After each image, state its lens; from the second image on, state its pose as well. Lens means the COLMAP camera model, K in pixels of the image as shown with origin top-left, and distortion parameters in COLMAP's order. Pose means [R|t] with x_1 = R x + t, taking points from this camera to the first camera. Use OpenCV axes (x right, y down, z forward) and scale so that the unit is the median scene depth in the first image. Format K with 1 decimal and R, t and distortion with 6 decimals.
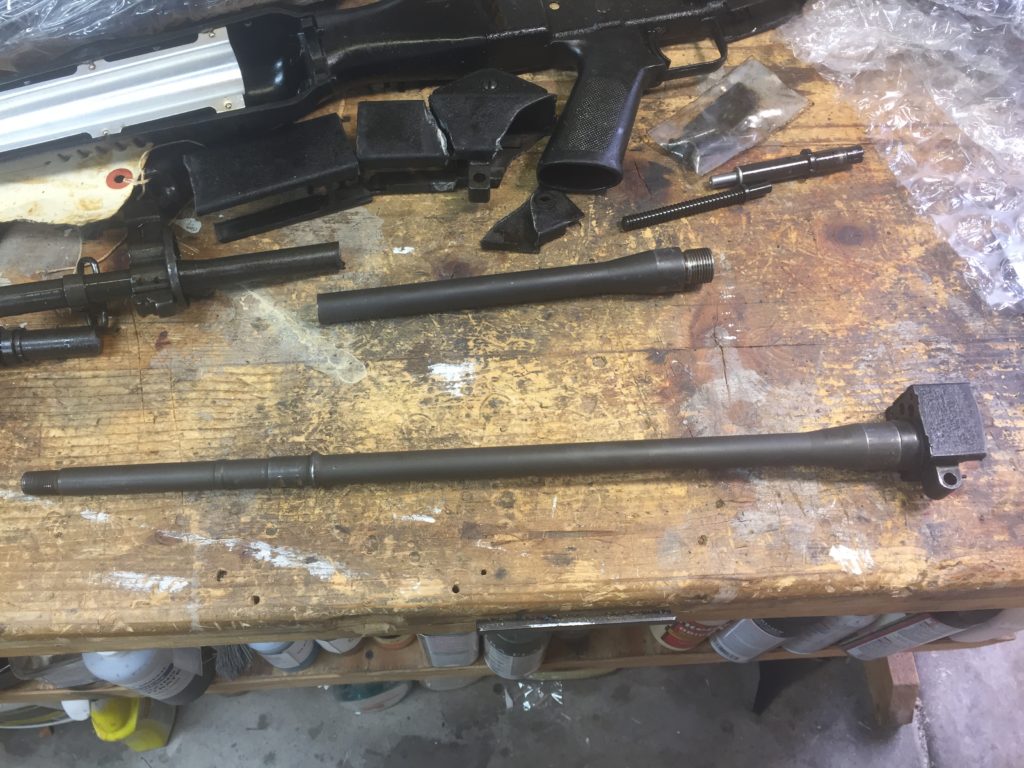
lens RADIAL K [[898.6, 0, 513.7], [0, 898.6, 380.4], [0, 0, 1]] dist [0.060615, -0.117801]
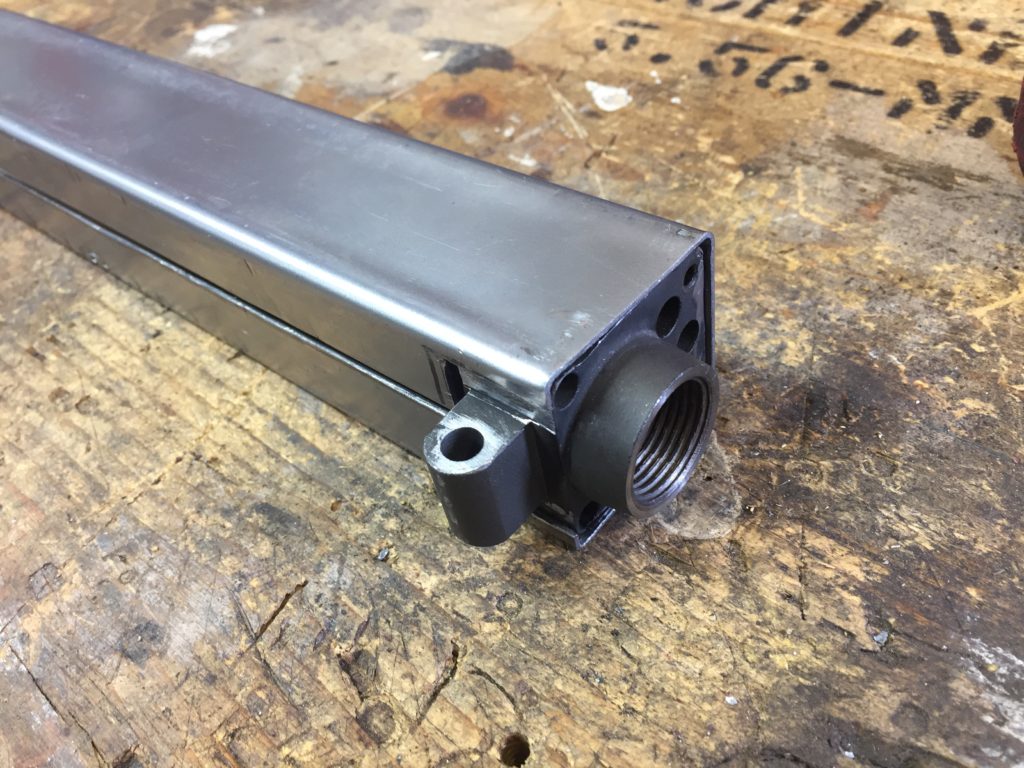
lens RADIAL K [[898.6, 0, 503.4], [0, 898.6, 388.4], [0, 0, 1]] dist [0.060615, -0.117801]
pose [[0.672669, 0.400693, -0.622062, -0.049378], [-0.561033, 0.824325, -0.075697, 0.017521], [0.482450, 0.399916, 0.779300, 0.706188]]
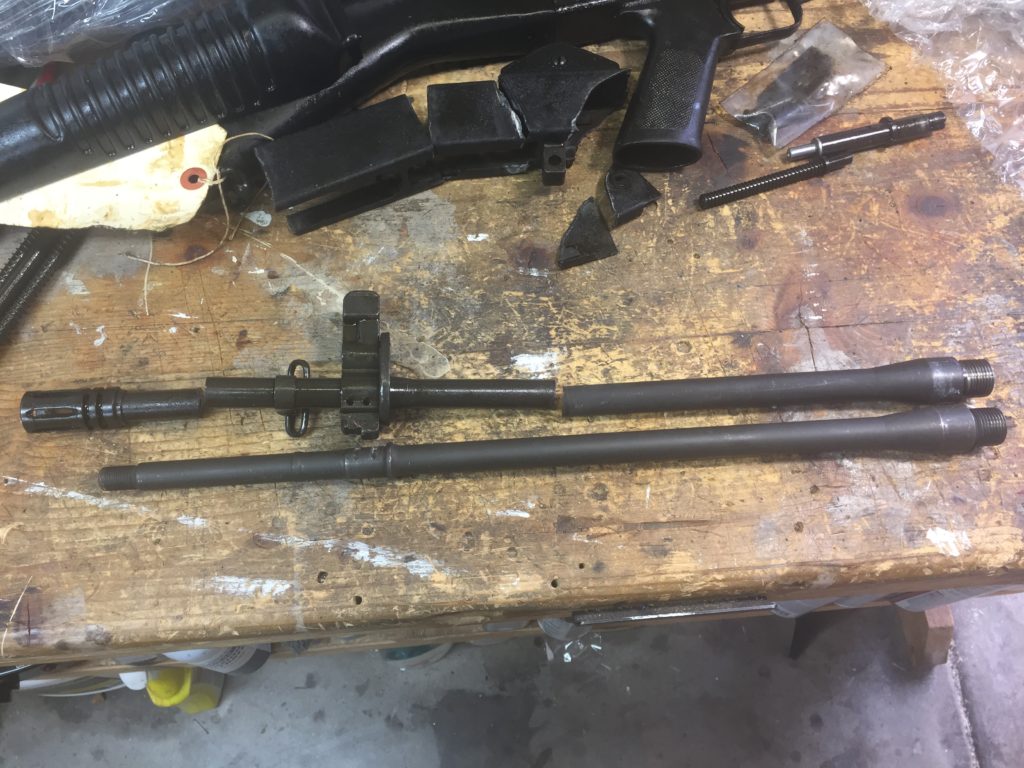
lens RADIAL K [[898.6, 0, 513.8], [0, 898.6, 383.4], [0, 0, 1]] dist [0.060615, -0.117801]
pose [[0.999509, -0.030818, -0.005669, -0.086369], [0.031130, 0.997249, 0.067272, -0.052931], [0.003580, -0.067415, 0.997719, 0.011777]]
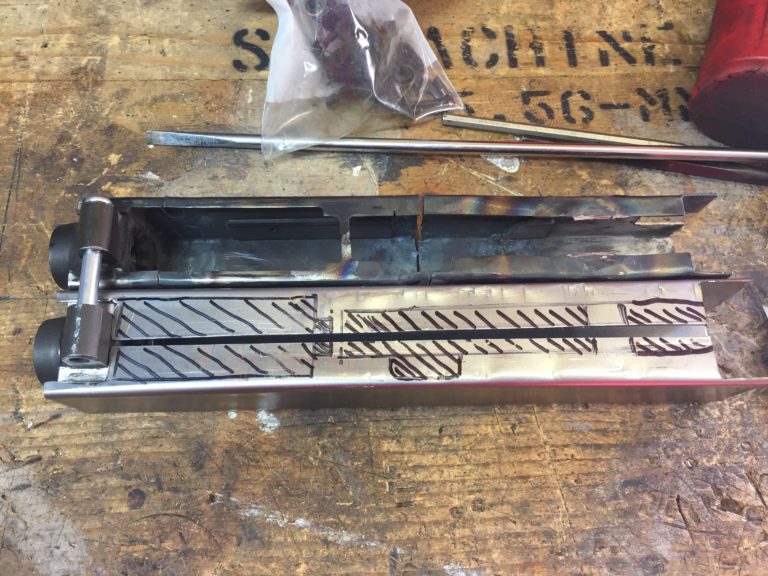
lens RADIAL K [[674.0, 0, 381.5], [0, 674.0, 284.3], [0, 0, 1]] dist [0.060615, -0.117801]
pose [[0.998726, 0.018610, -0.046899, -0.457331], [-0.015813, 0.998113, 0.059331, -0.102949], [0.047915, -0.058514, 0.997136, 0.418100]]
